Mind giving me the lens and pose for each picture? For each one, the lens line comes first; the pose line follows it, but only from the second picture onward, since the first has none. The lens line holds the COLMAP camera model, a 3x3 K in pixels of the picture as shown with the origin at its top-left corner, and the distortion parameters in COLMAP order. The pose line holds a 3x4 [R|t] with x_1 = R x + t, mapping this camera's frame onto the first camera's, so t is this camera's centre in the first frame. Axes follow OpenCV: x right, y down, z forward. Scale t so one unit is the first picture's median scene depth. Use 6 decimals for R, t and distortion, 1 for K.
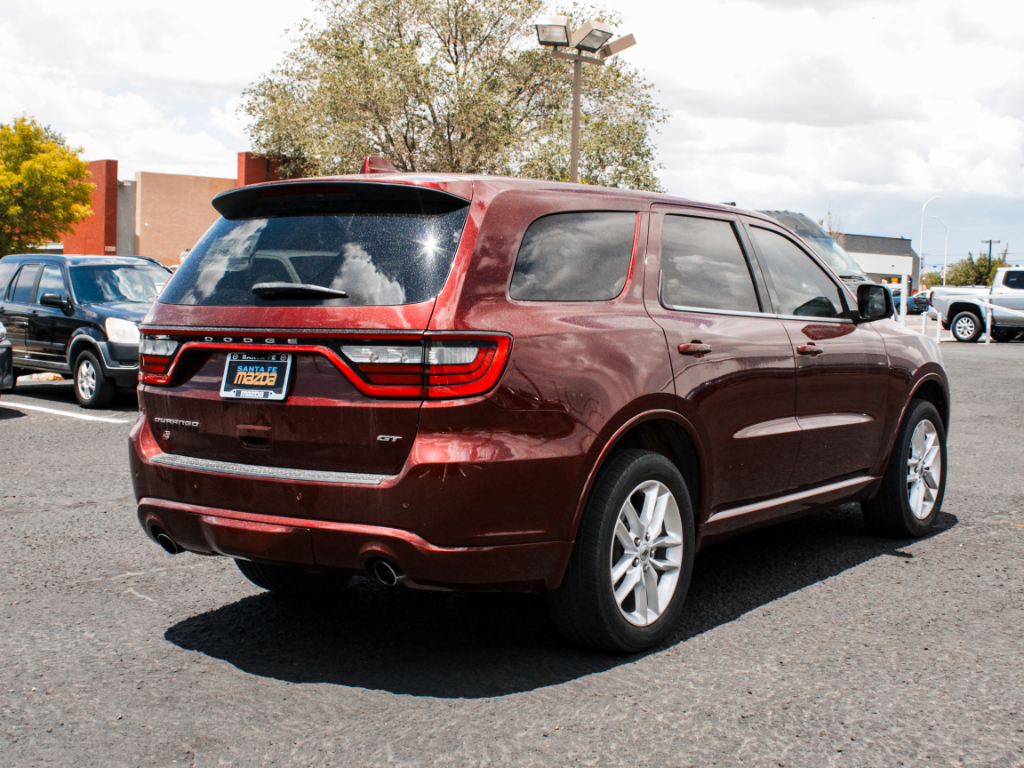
lens RADIAL K [[1511.6, 0, 512.0], [0, 1511.6, 384.0], [0, 0, 1]] dist [0.004191, 0.008393]
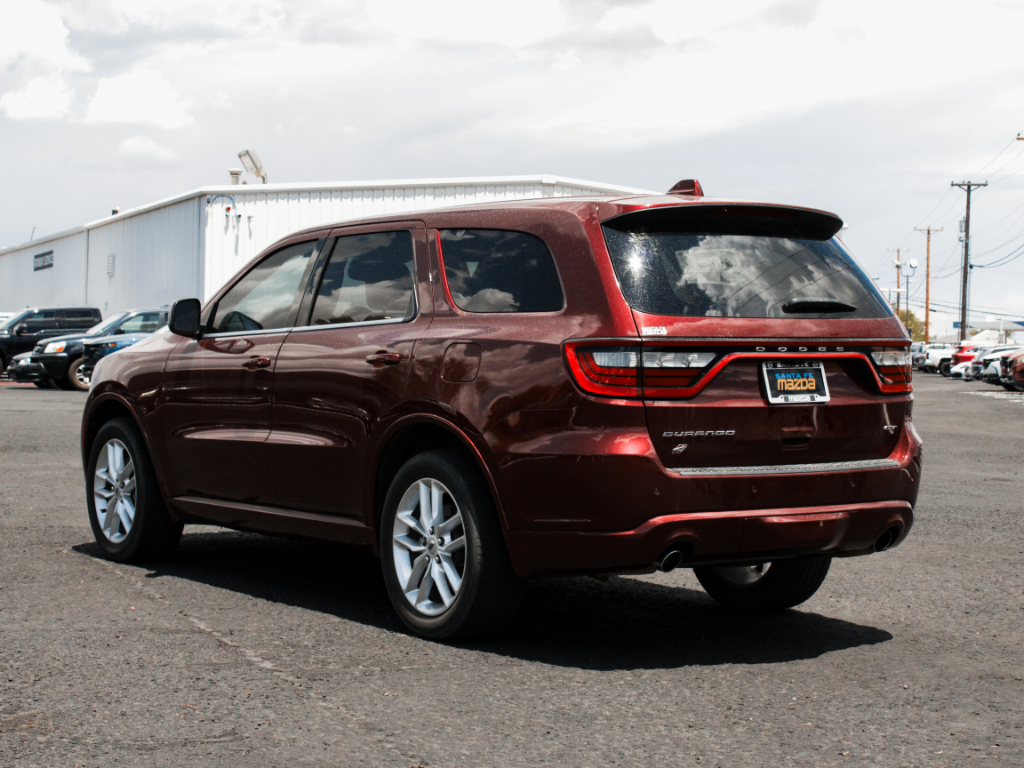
lens RADIAL K [[2253.1, 0, 512.0], [0, 2253.1, 384.0], [0, 0, 1]] dist [-0.025504, 0.004472]
pose [[0.313745, -0.022321, 0.949245, -1.786081], [0.053031, 0.998575, 0.005953, -0.024528], [-0.948025, 0.048472, 0.314482, 0.685856]]
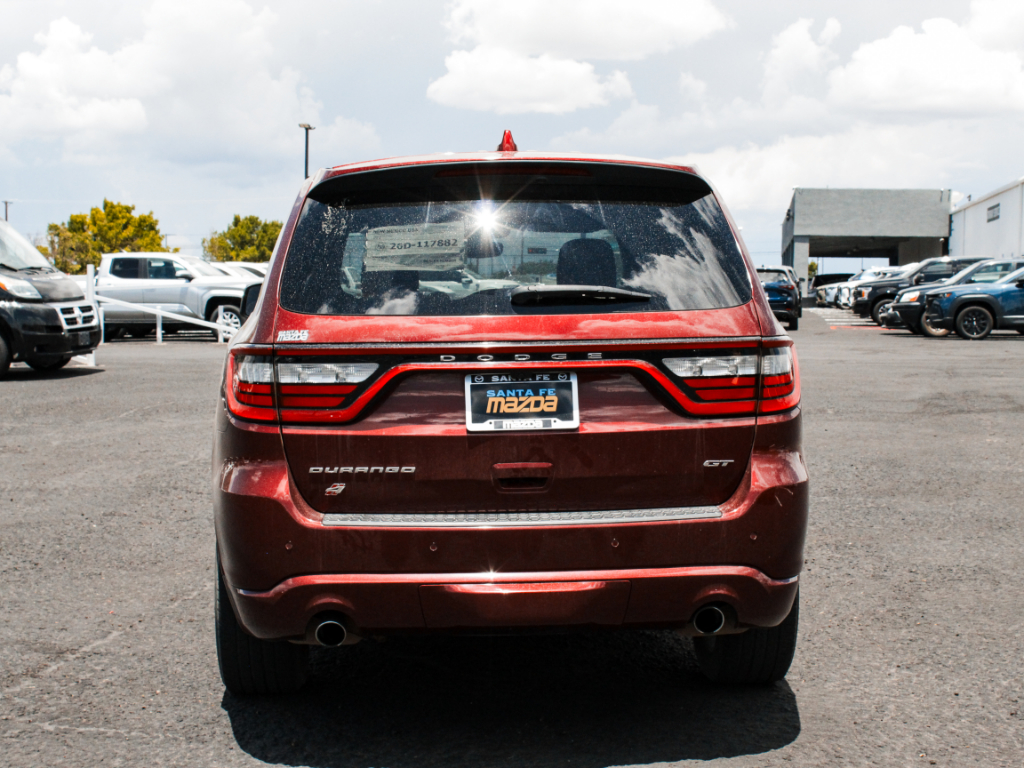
lens RADIAL K [[1909.6, 0, 512.0], [0, 1909.6, 384.0], [0, 0, 1]] dist [-0.033235, 0.273983]
pose [[0.770971, -0.048546, 0.635017, -0.820816], [0.053161, 0.998516, 0.011794, -0.026877], [-0.634648, 0.024665, 0.772408, 0.220515]]
